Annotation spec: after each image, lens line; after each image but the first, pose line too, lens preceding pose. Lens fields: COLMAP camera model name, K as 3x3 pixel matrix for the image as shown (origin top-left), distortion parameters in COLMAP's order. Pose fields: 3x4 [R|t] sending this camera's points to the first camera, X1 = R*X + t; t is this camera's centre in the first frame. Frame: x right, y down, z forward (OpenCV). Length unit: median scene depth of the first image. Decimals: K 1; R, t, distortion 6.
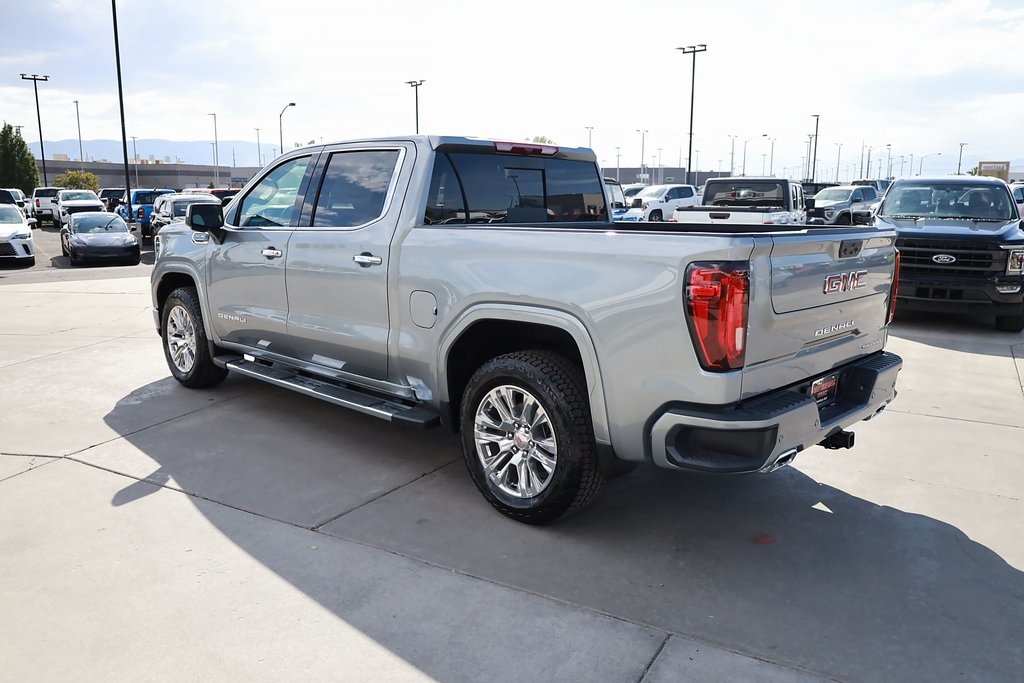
lens RADIAL K [[769.0, 0, 512.0], [0, 769.0, 341.5], [0, 0, 1]] dist [-0.018413, -0.003689]
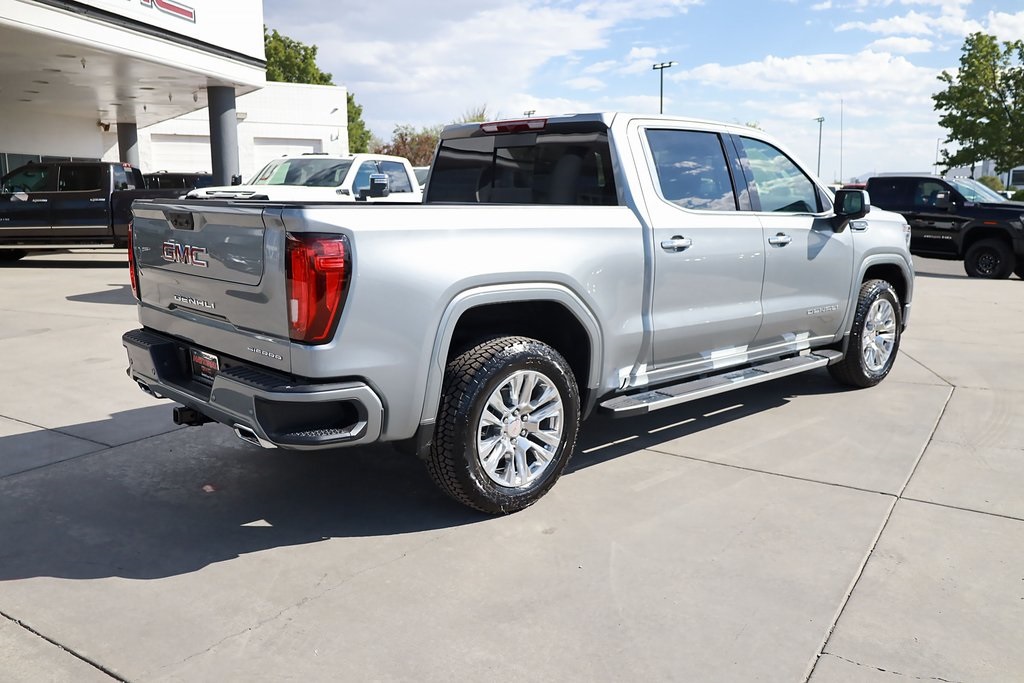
lens RADIAL K [[853.7, 0, 512.0], [0, 853.7, 341.5], [0, 0, 1]] dist [-0.006057, -0.005276]
pose [[-0.070357, 0.159549, -0.984680, 1.049570], [-0.180980, 0.968702, 0.169892, -0.161111], [0.980967, 0.190160, -0.039279, 1.029318]]
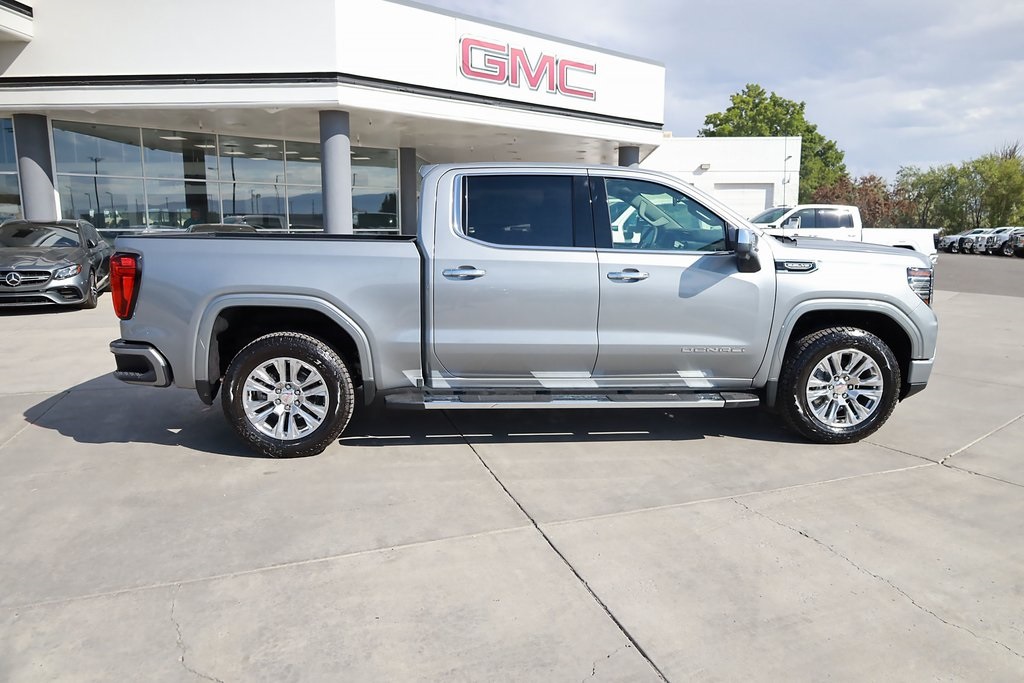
lens RADIAL K [[697.5, 0, 512.0], [0, 697.5, 341.5], [0, 0, 1]] dist [-0.003688, -0.004999]
pose [[-0.680559, 0.104417, -0.725215, 0.724102], [-0.143411, 0.951665, 0.271602, -0.307158], [0.718521, 0.288845, -0.632689, 1.785432]]
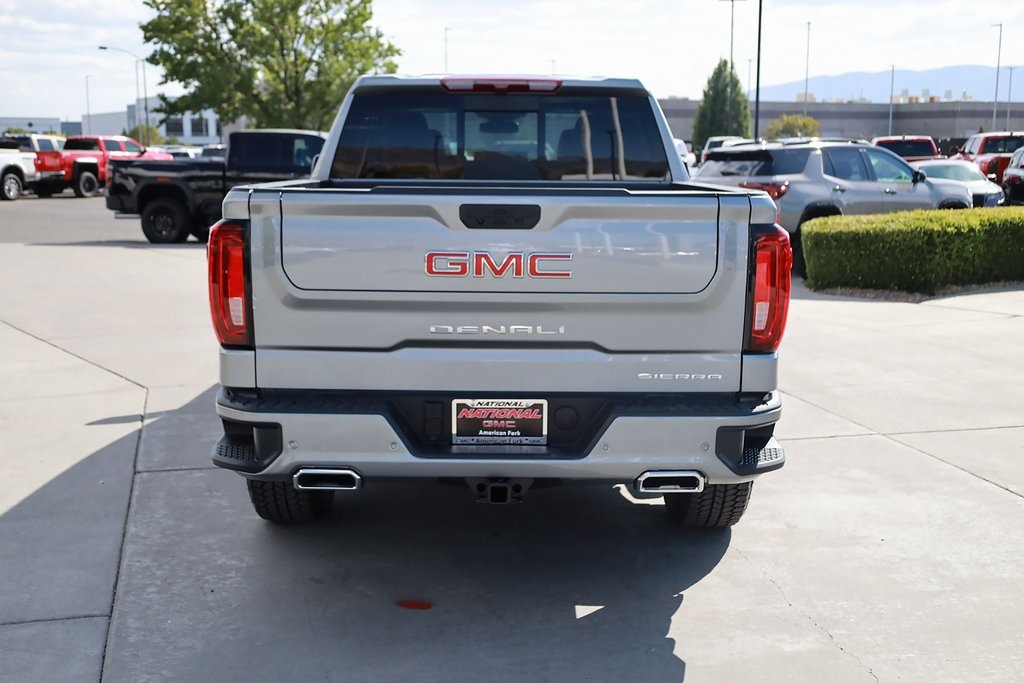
lens RADIAL K [[1156.9, 0, 512.0], [0, 1156.9, 341.5], [0, 0, 1]] dist [-0.007512, -0.015120]
pose [[0.691419, 0.111712, -0.713765, 0.842994], [-0.127106, 0.991372, 0.032033, -0.030027], [0.711185, 0.068576, 0.699653, 0.192753]]
